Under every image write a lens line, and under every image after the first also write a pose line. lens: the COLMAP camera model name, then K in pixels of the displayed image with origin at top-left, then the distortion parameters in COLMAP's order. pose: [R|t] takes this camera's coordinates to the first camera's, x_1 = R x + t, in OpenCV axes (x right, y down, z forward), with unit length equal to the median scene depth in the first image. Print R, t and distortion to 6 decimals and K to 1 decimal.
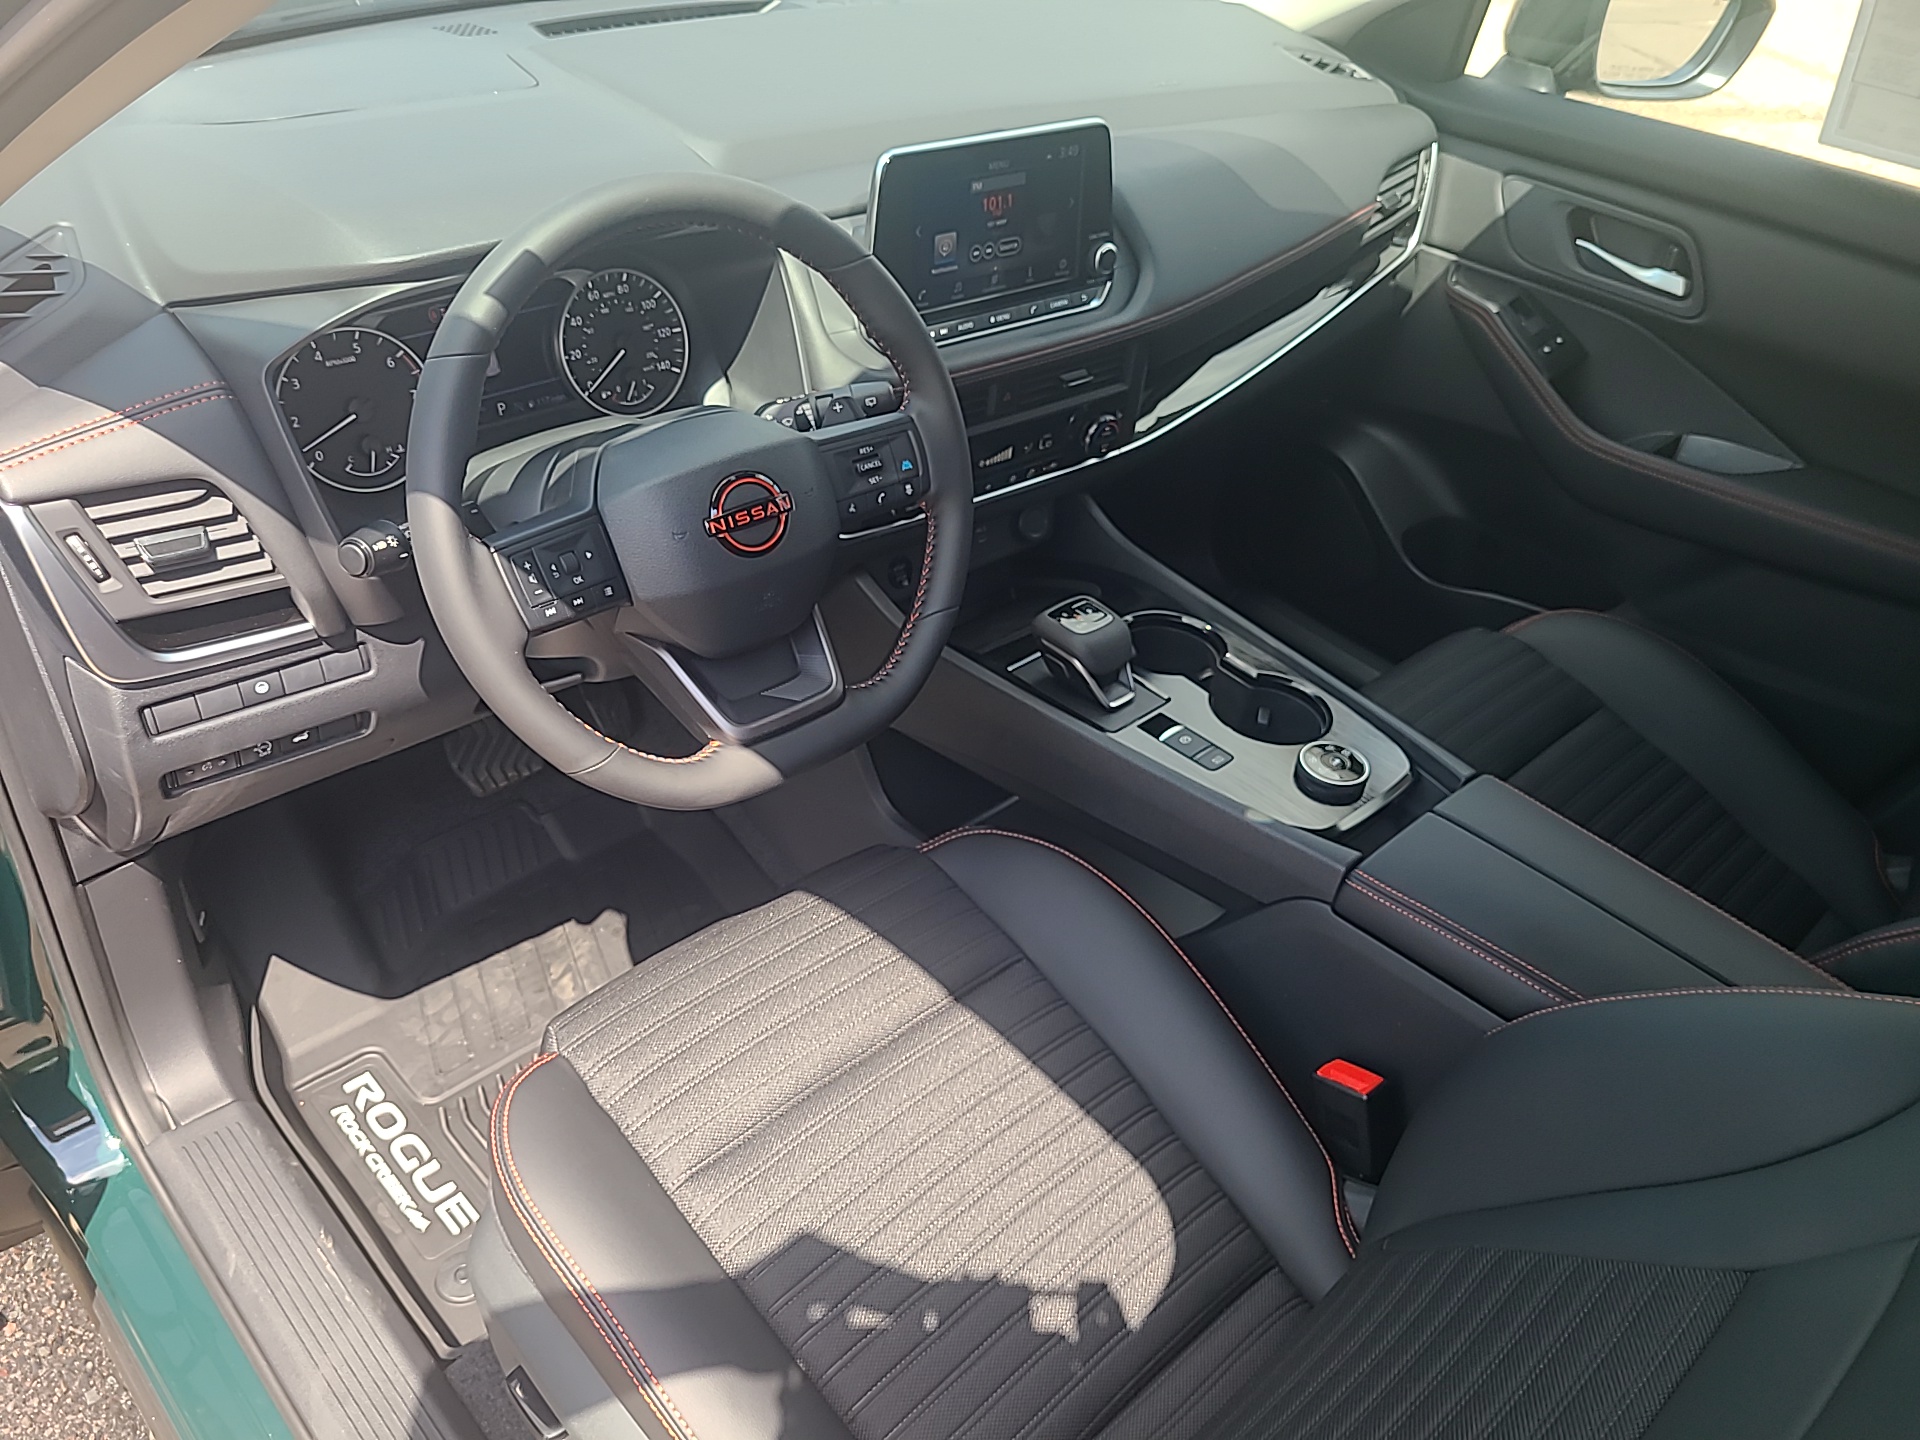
lens RADIAL K [[1466.3, 0, 959.1], [0, 1466.3, 759.9], [0, 0, 1]] dist [0.002364, 0.000064]
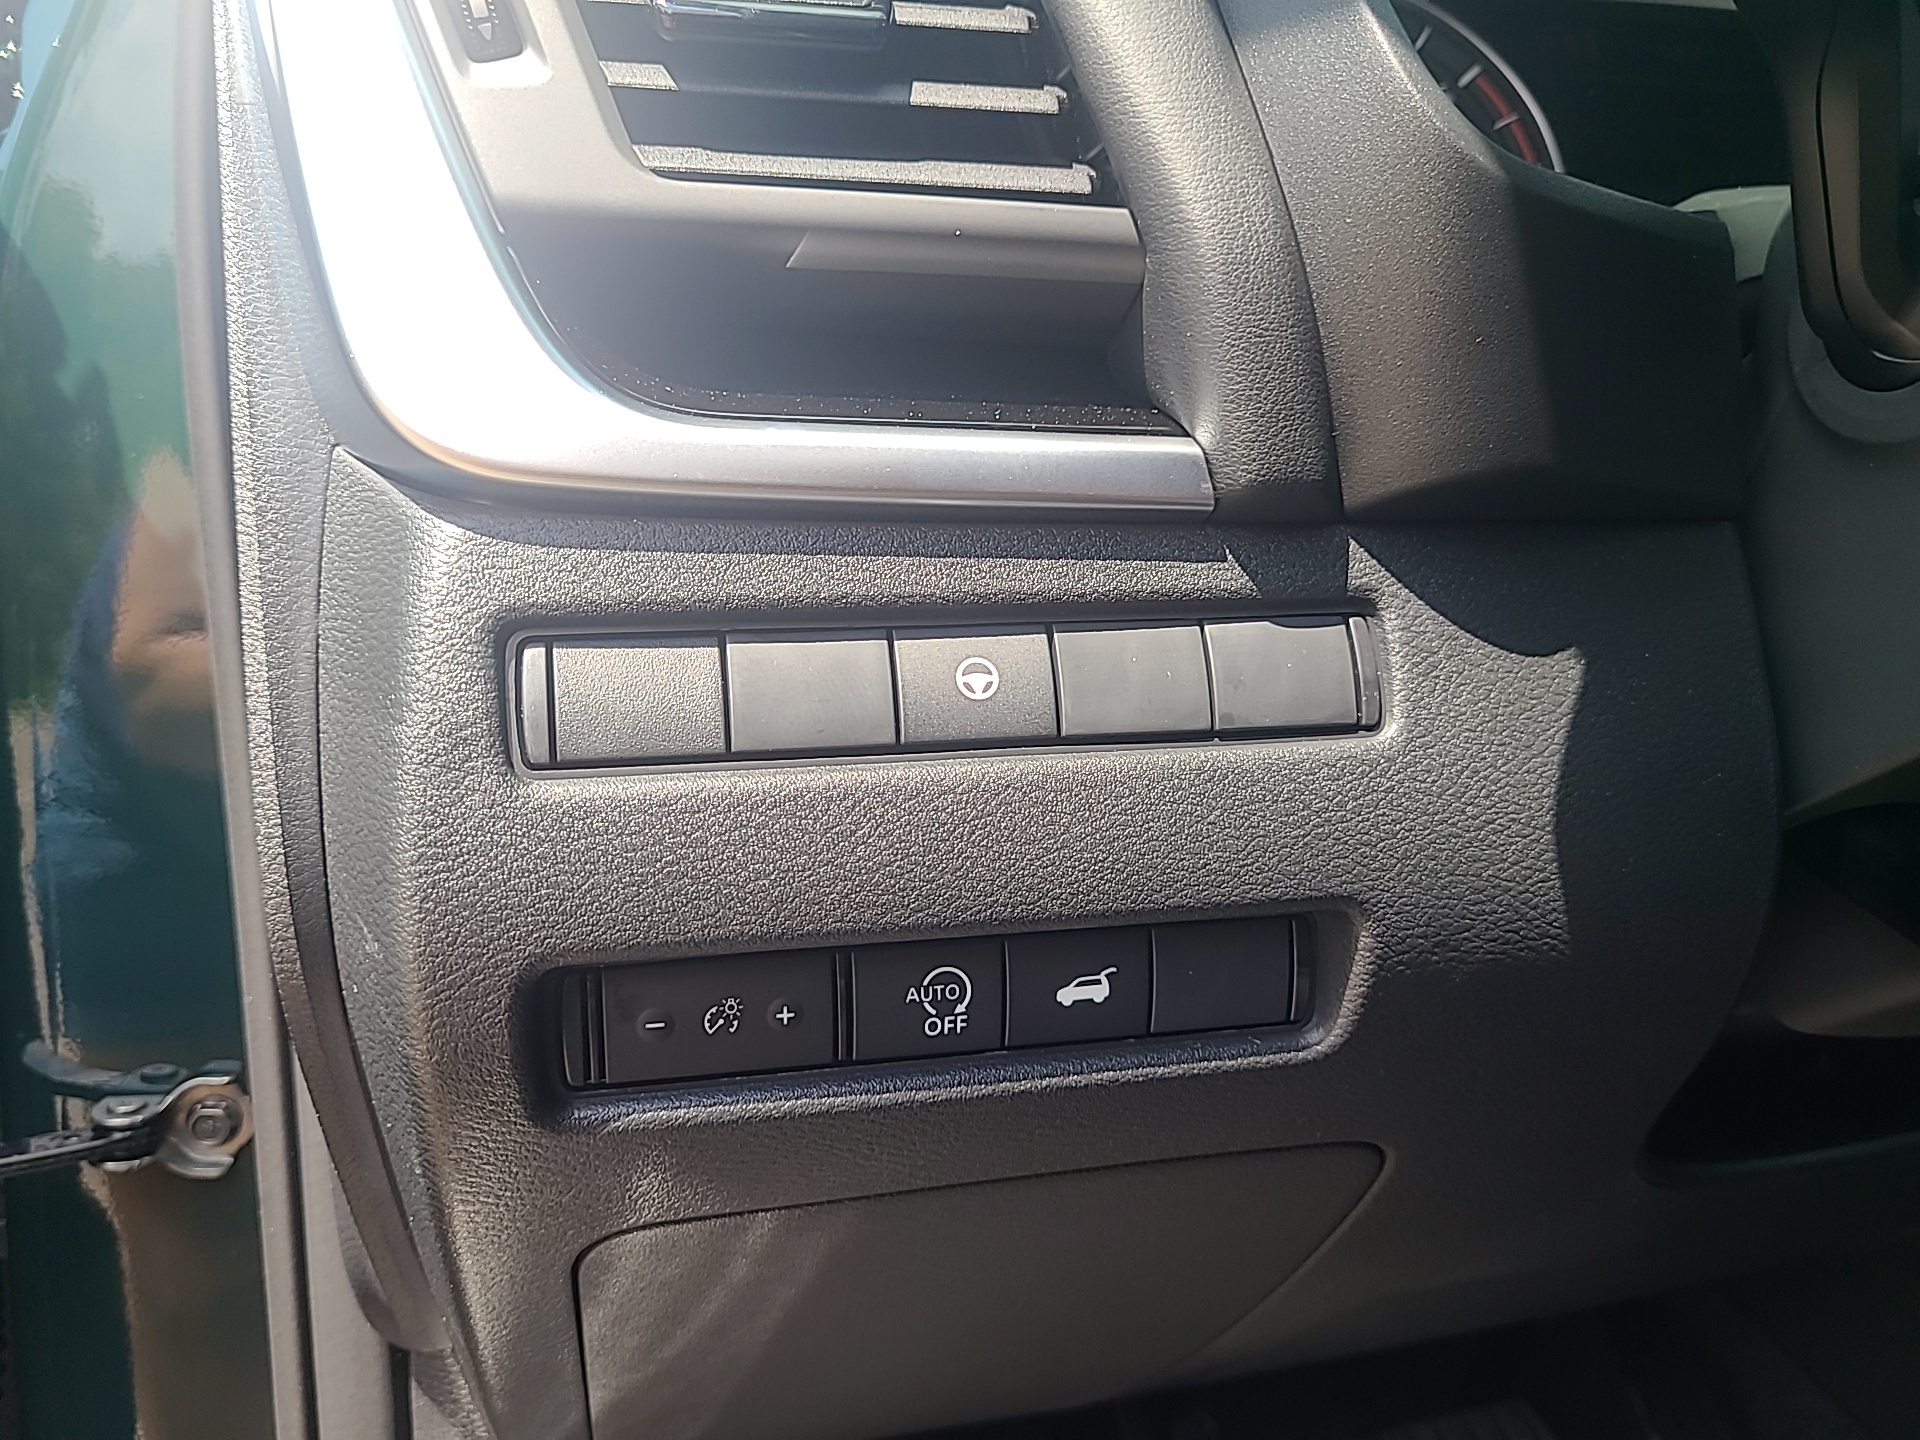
lens RADIAL K [[1464.9, 0, 940.1], [0, 1464.9, 710.6], [0, 0, 1]] dist [0.041975, -0.061699]
pose [[0.877477, -0.080607, -0.472797, -0.301601], [-0.189750, 0.847005, -0.496566, 0.063715], [0.440488, 0.525438, 0.727932, 0.677682]]
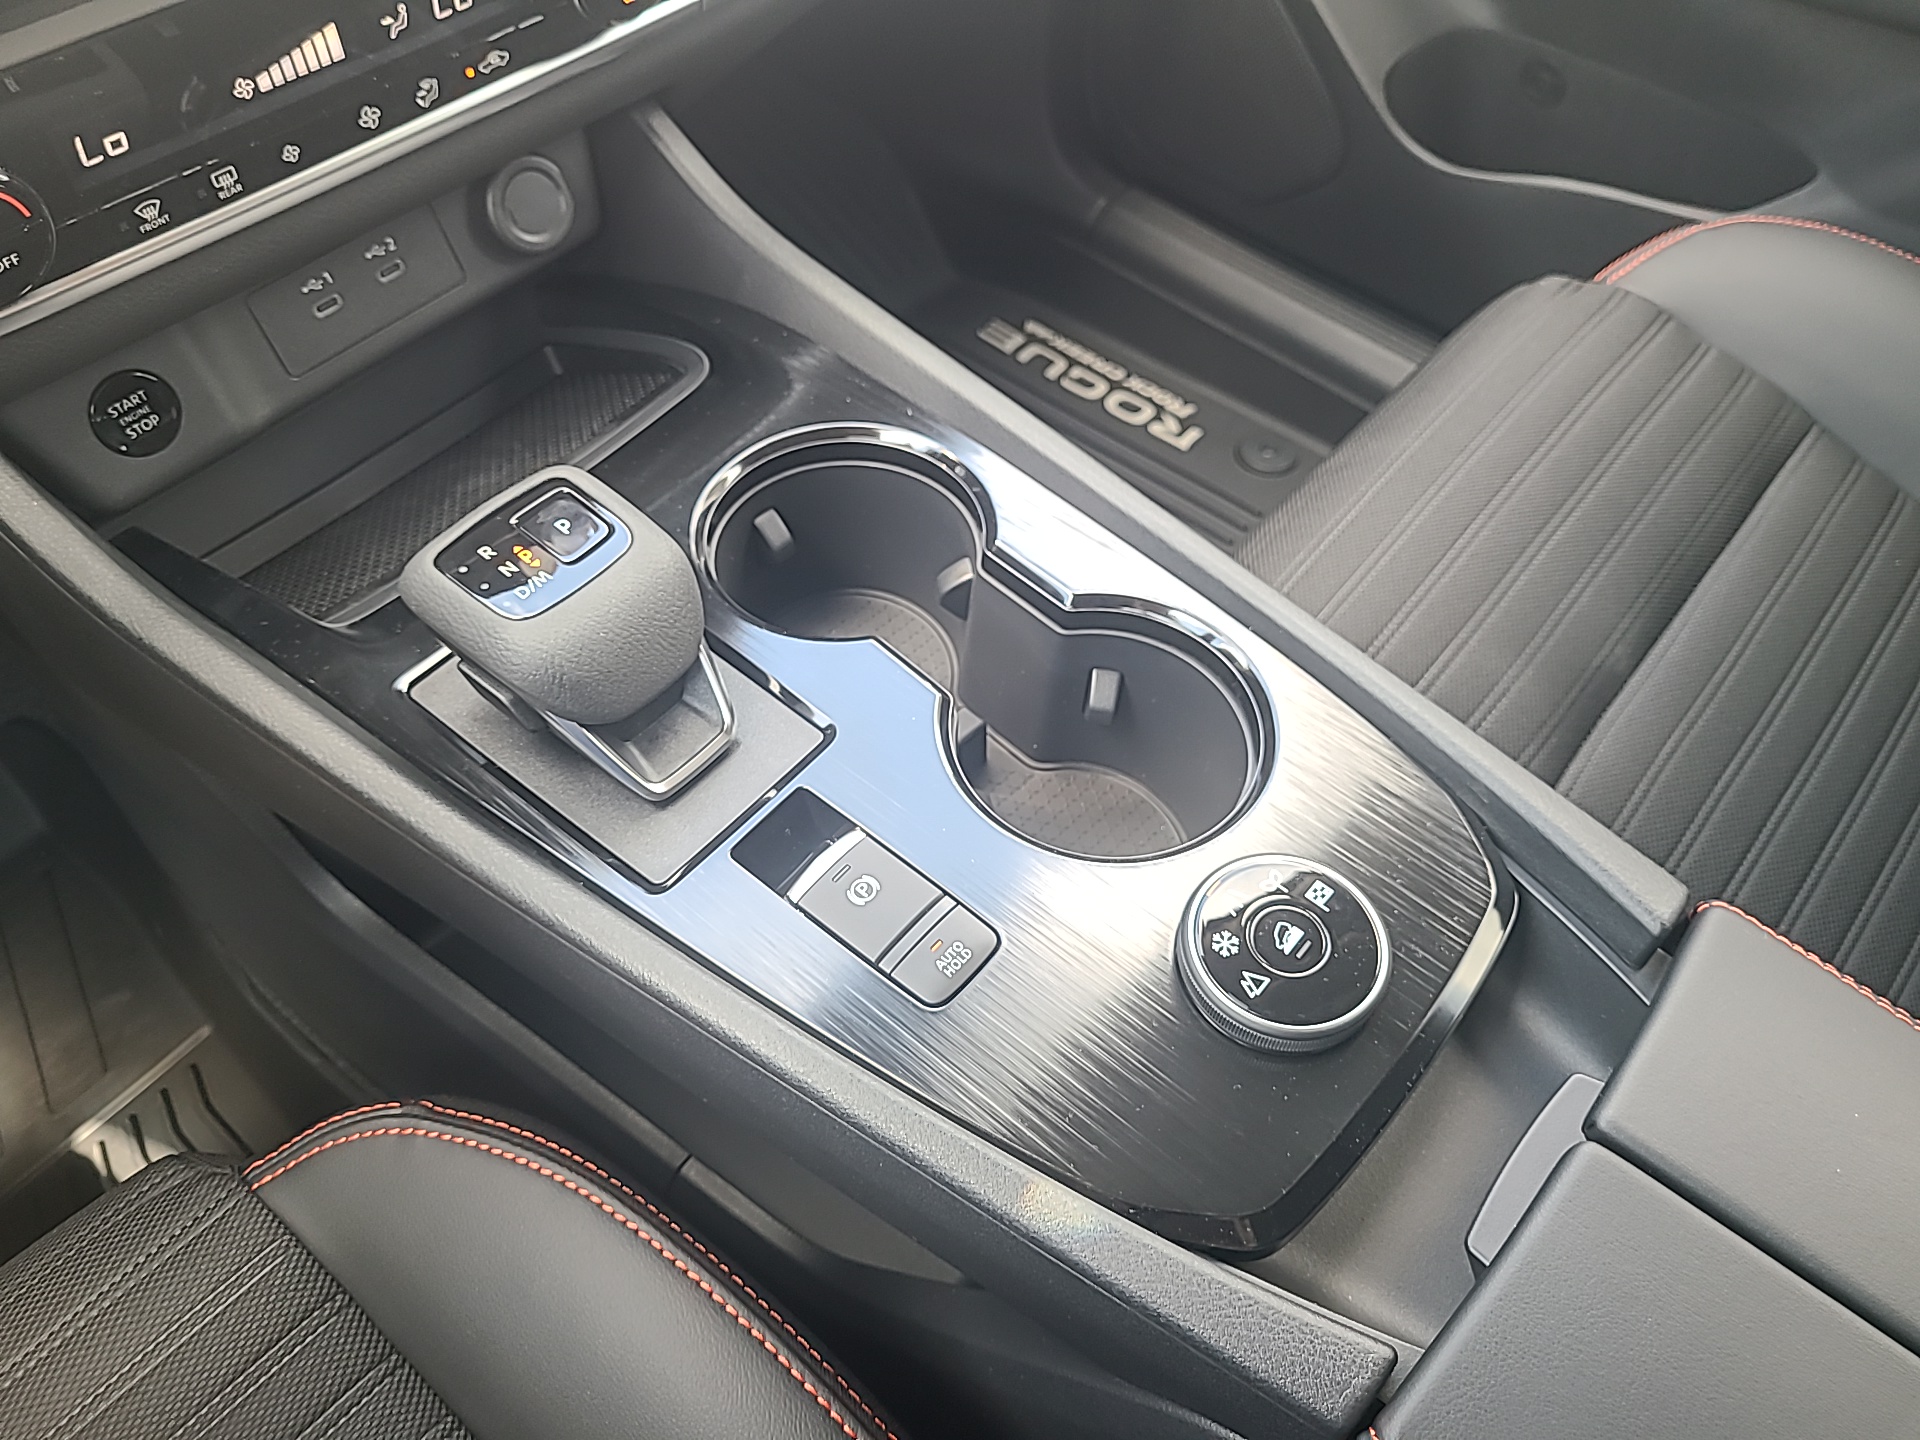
lens RADIAL K [[1464.9, 0, 940.1], [0, 1464.9, 710.6], [0, 0, 1]] dist [0.041975, -0.061699]
pose [[0.992893, -0.118987, 0.002222, 0.183724], [0.114058, 0.956757, 0.267595, -0.152628], [-0.033967, -0.265440, 0.963529, 0.694549]]
